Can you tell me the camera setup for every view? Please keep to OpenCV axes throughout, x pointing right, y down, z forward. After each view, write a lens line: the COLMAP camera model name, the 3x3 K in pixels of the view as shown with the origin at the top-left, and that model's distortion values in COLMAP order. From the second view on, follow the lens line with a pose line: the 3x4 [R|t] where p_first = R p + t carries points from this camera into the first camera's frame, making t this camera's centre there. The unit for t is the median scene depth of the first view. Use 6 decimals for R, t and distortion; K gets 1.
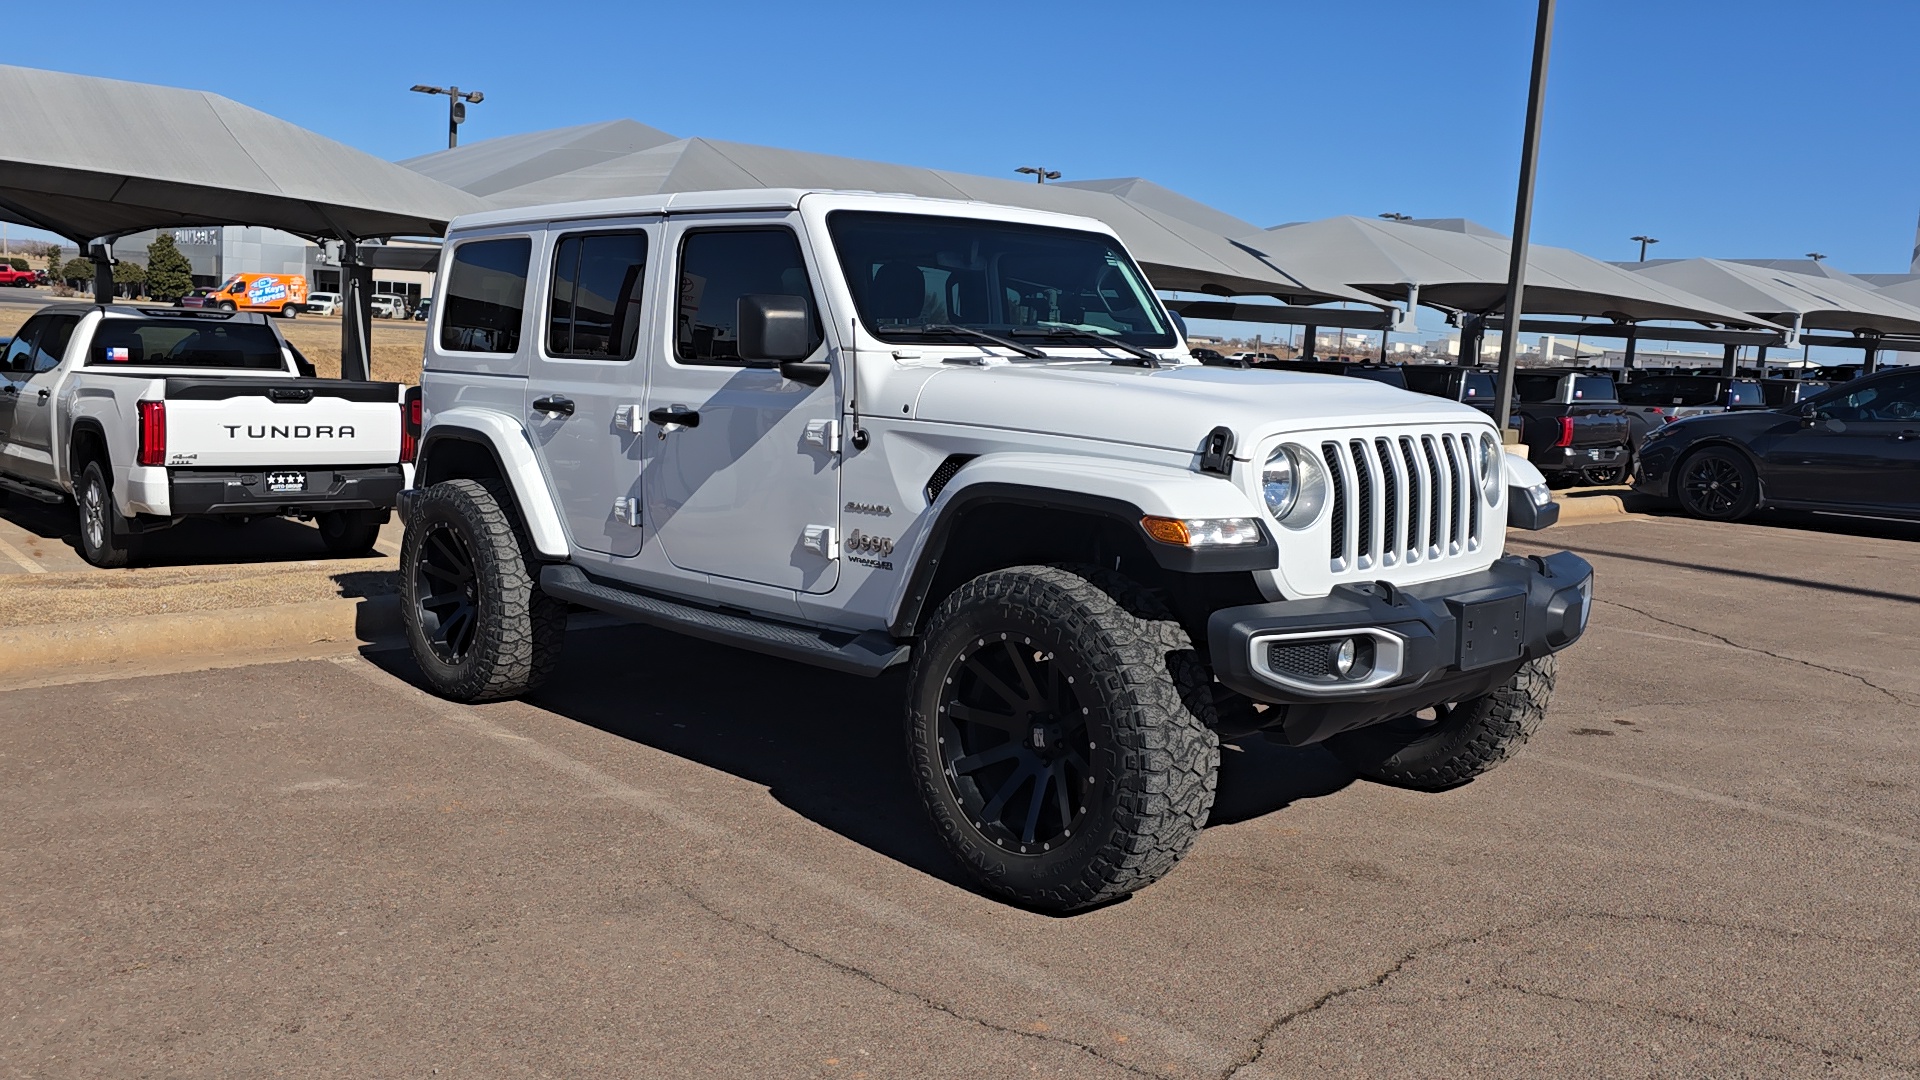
lens RADIAL K [[1616.5, 0, 960.0], [0, 1616.5, 540.0], [0, 0, 1]] dist [-0.001066, 0.003011]
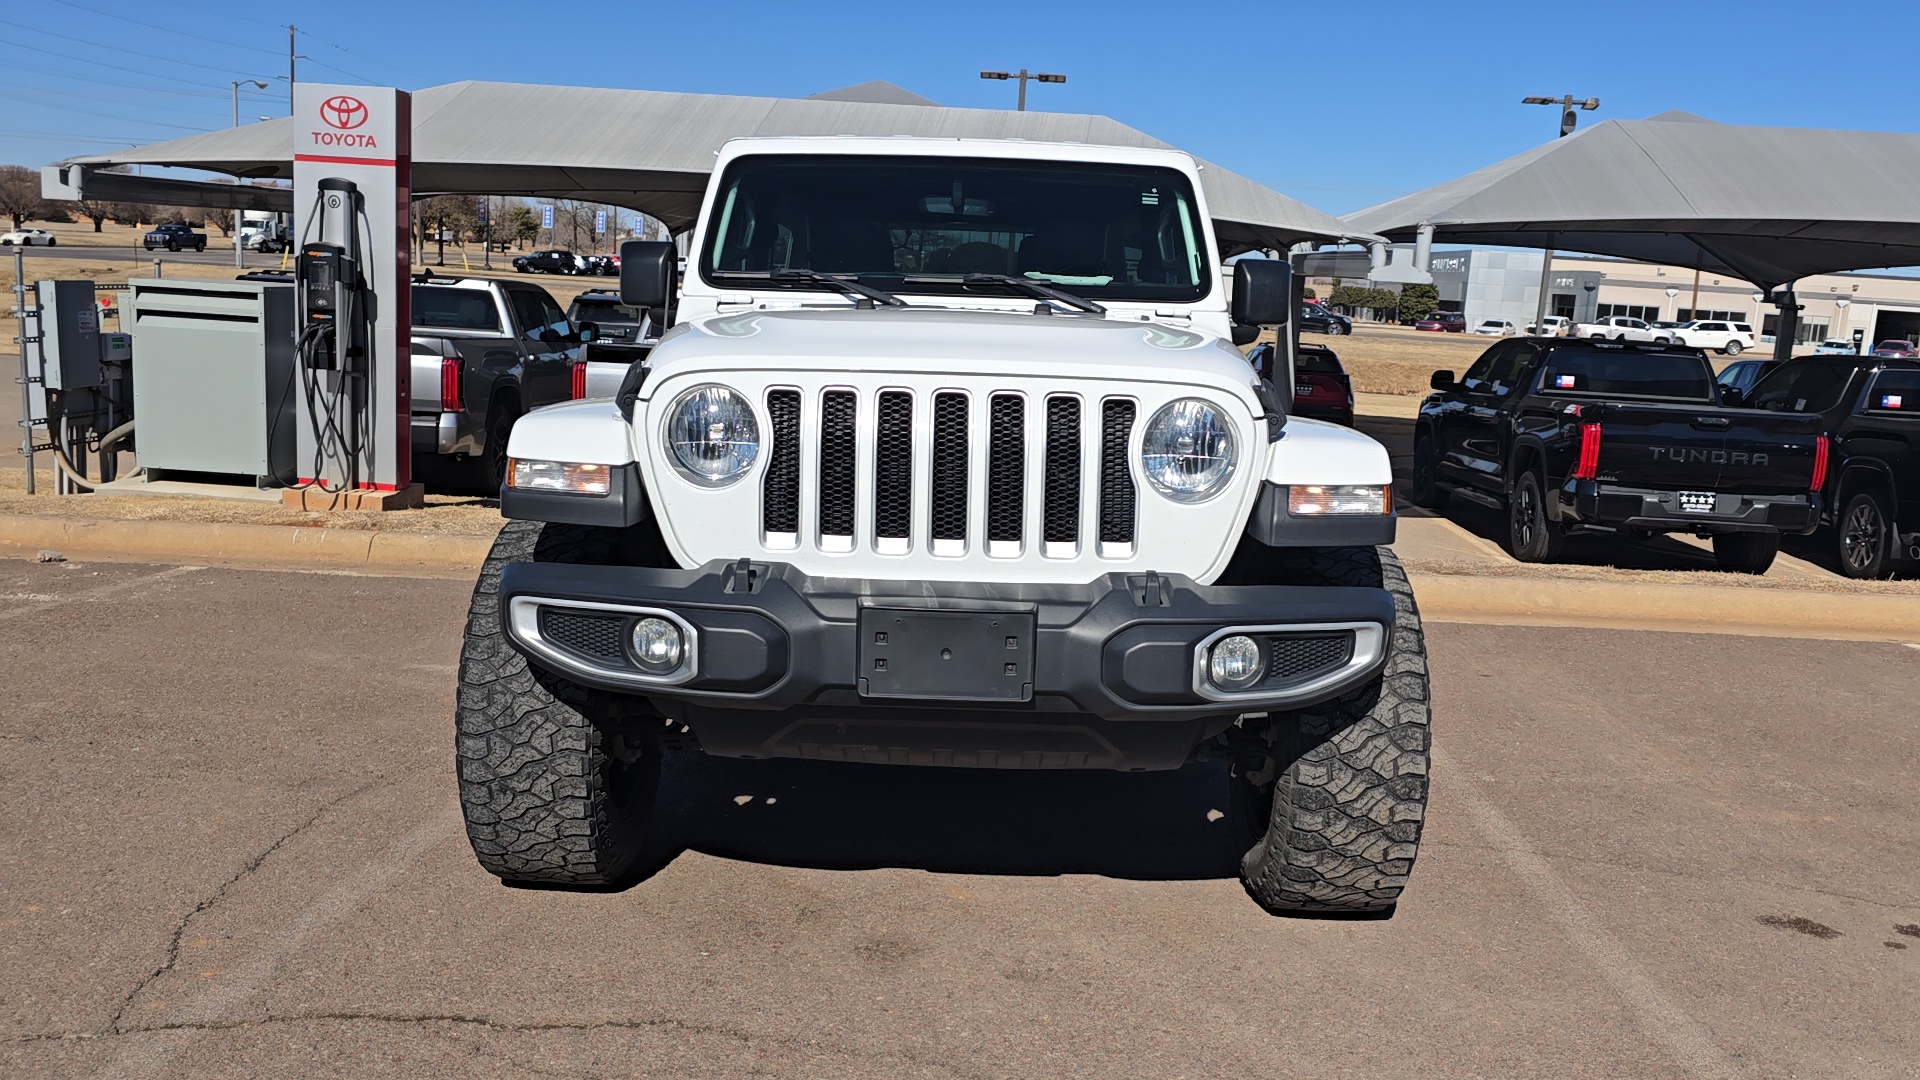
lens RADIAL K [[1616.5, 0, 960.0], [0, 1616.5, 540.0], [0, 0, 1]] dist [-0.001066, 0.003011]
pose [[0.728369, 0.096785, -0.678315, 0.650021], [-0.107904, 0.993823, 0.025937, -0.012062], [0.676635, 0.054301, 0.734313, 0.364181]]
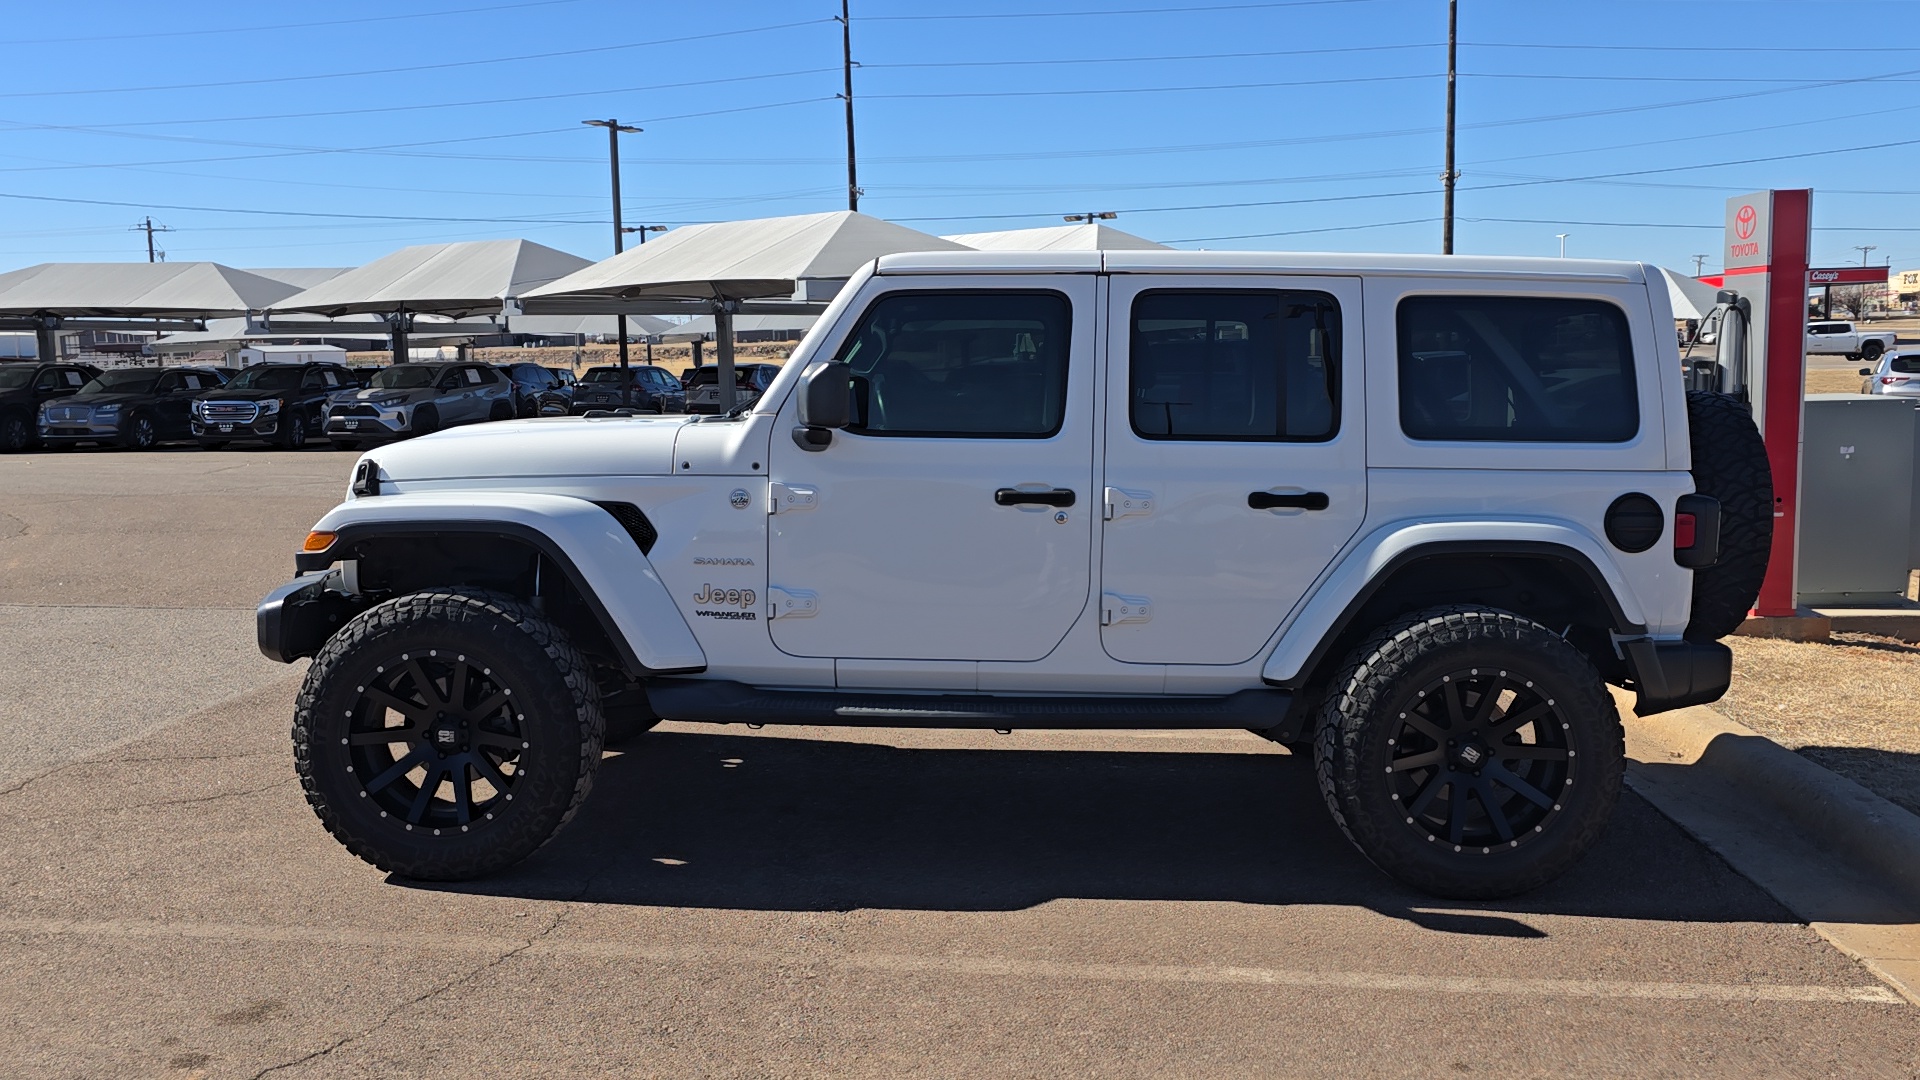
lens RADIAL K [[1583.2, 0, 952.4], [0, 1583.2, 574.2], [0, 0, 1]] dist [0.007033, 0.002205]
pose [[-0.698629, 0.055043, -0.713363, 0.724078], [-0.116765, 0.974899, 0.189575, -0.220317], [0.705892, 0.215739, -0.674666, 1.787708]]
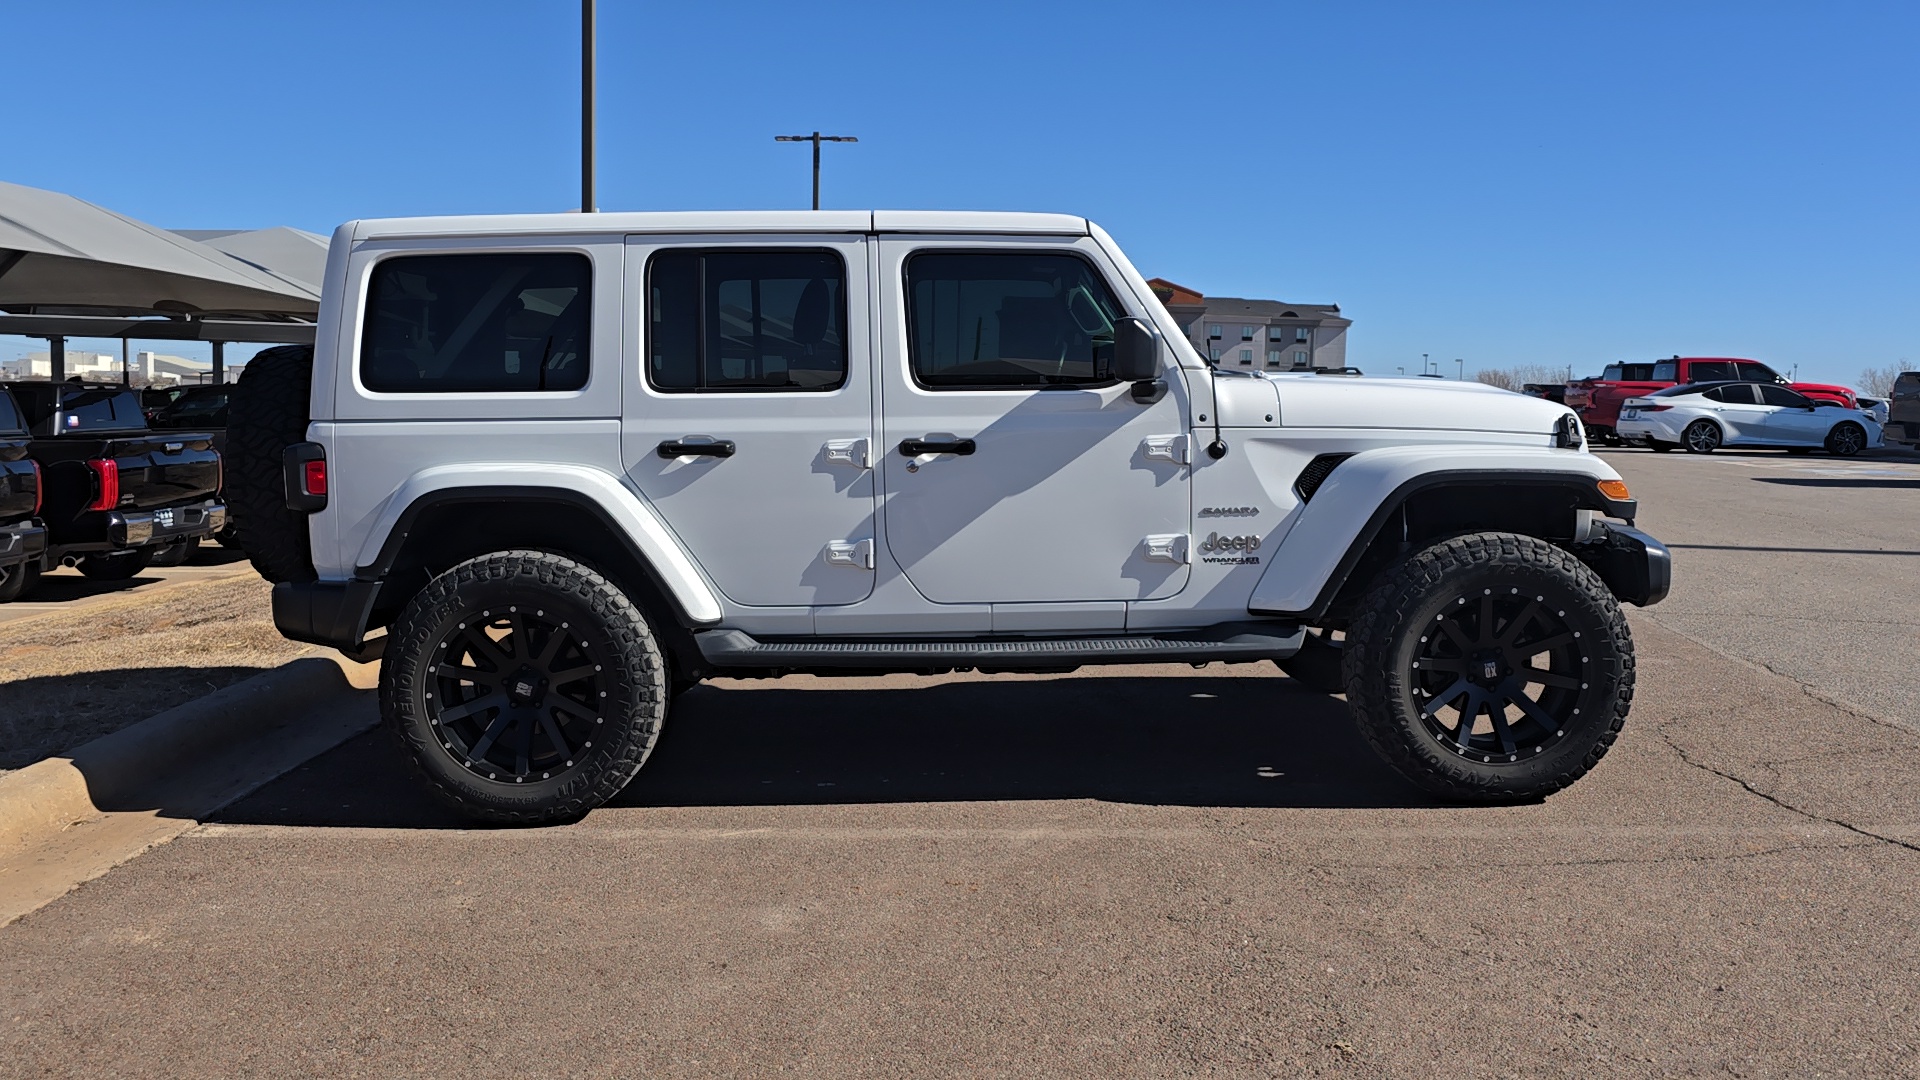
lens RADIAL K [[1616.5, 0, 960.0], [0, 1616.5, 540.0], [0, 0, 1]] dist [-0.001066, 0.003011]
pose [[0.675457, -0.109828, 0.729174, -0.851562], [0.115843, 0.992372, 0.042161, -0.058634], [-0.728243, 0.055992, 0.683028, 0.331952]]
